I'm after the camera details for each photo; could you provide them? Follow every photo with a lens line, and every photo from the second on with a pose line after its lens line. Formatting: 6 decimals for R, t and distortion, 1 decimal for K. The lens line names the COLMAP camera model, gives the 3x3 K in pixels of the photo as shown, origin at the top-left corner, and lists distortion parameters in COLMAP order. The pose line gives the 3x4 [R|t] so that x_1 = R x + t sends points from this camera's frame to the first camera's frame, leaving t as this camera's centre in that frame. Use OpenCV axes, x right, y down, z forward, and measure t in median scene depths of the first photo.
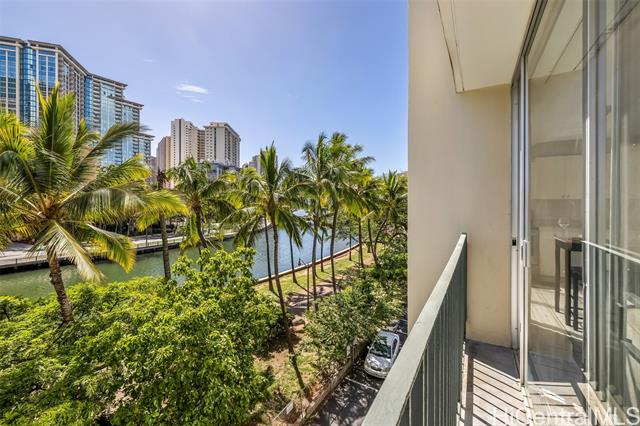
lens RADIAL K [[272.9, 0, 317.7], [0, 272.9, 211.1], [0, 0, 1]] dist [0.002173, -0.000357]
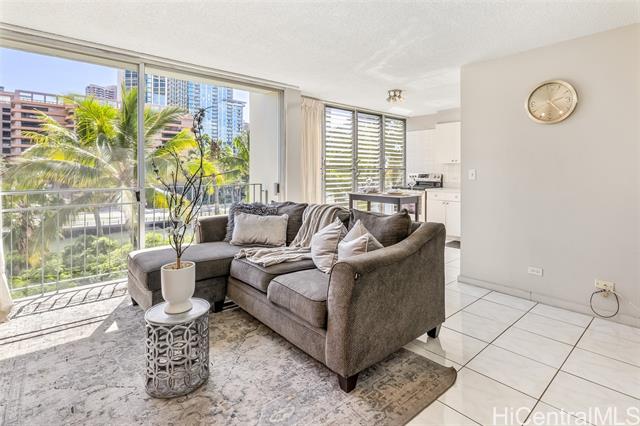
lens RADIAL K [[314.8, 0, 309.2], [0, 314.8, 182.8], [0, 0, 1]] dist [0.000127, 0.001270]
pose [[0.944870, 0.012788, -0.327195, 0.381748], [-0.009567, 0.999889, 0.011451, 0.012771], [0.327305, -0.007690, 0.944888, -0.169115]]
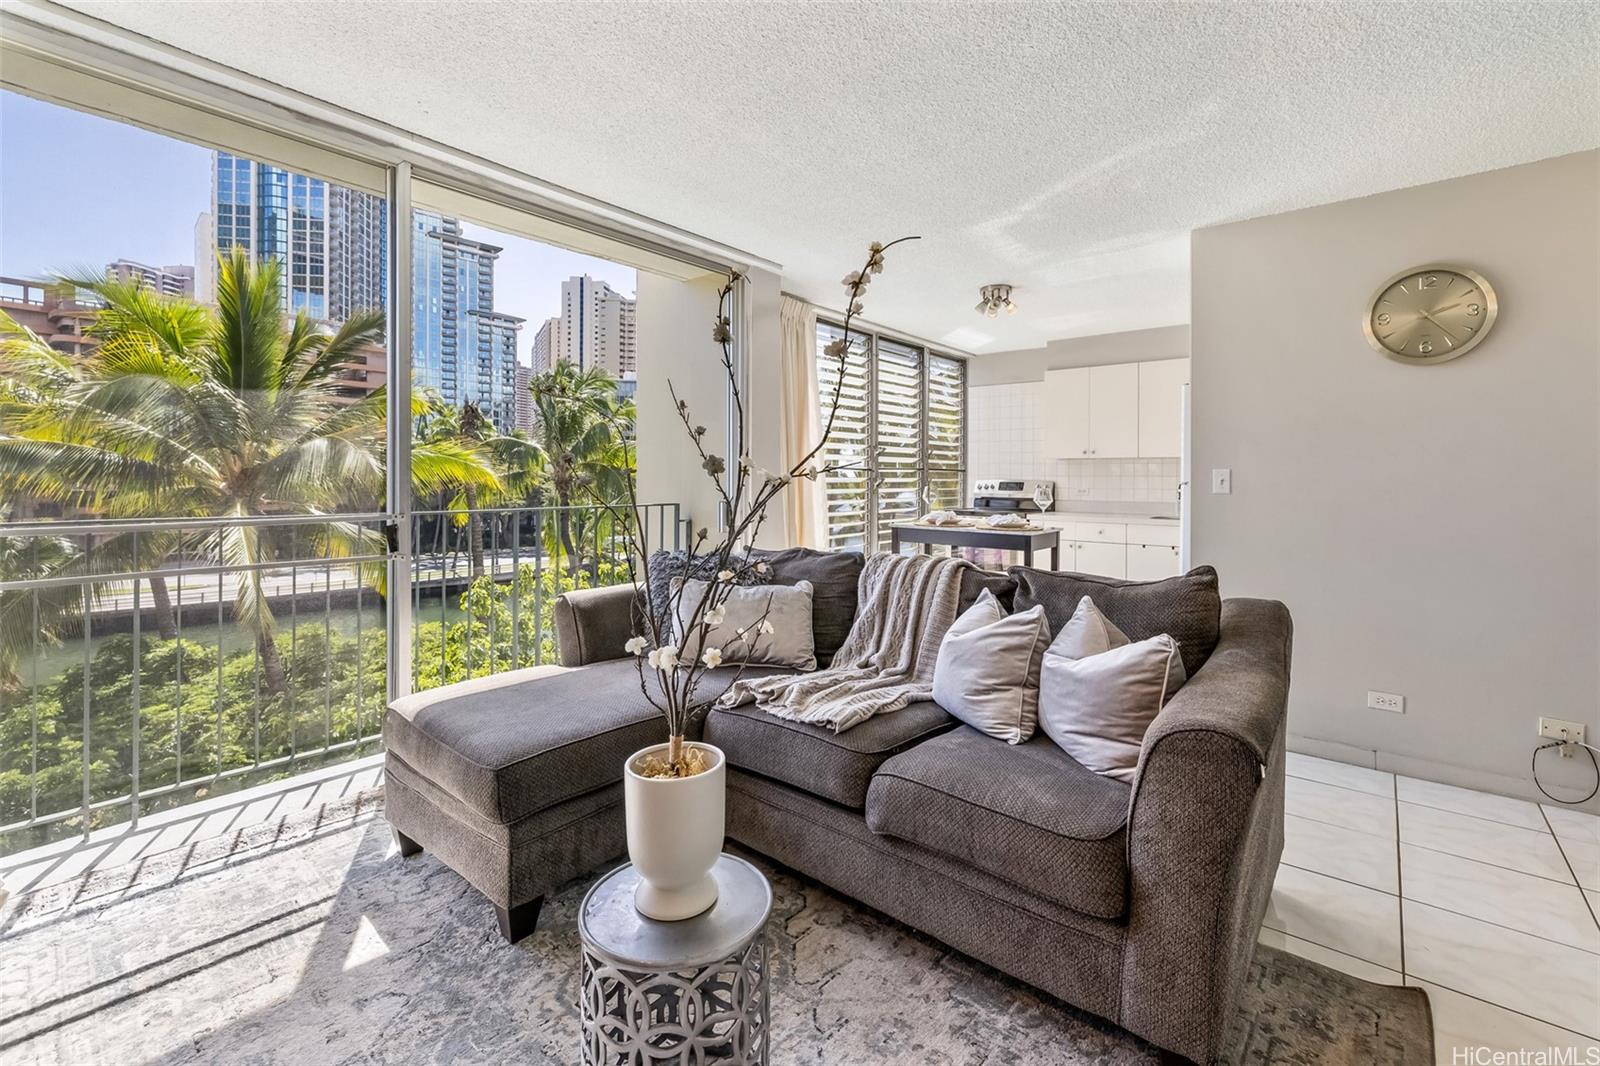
lens RADIAL K [[682.3, 0, 779.2], [0, 682.3, 504.8], [0, 0, 1]] dist [0.002173, -0.000357]
pose [[0.984787, 0.014084, -0.173194, 0.294666], [-0.012065, 0.999846, 0.012706, 0.015419], [0.173347, -0.010423, 0.984806, -0.141500]]
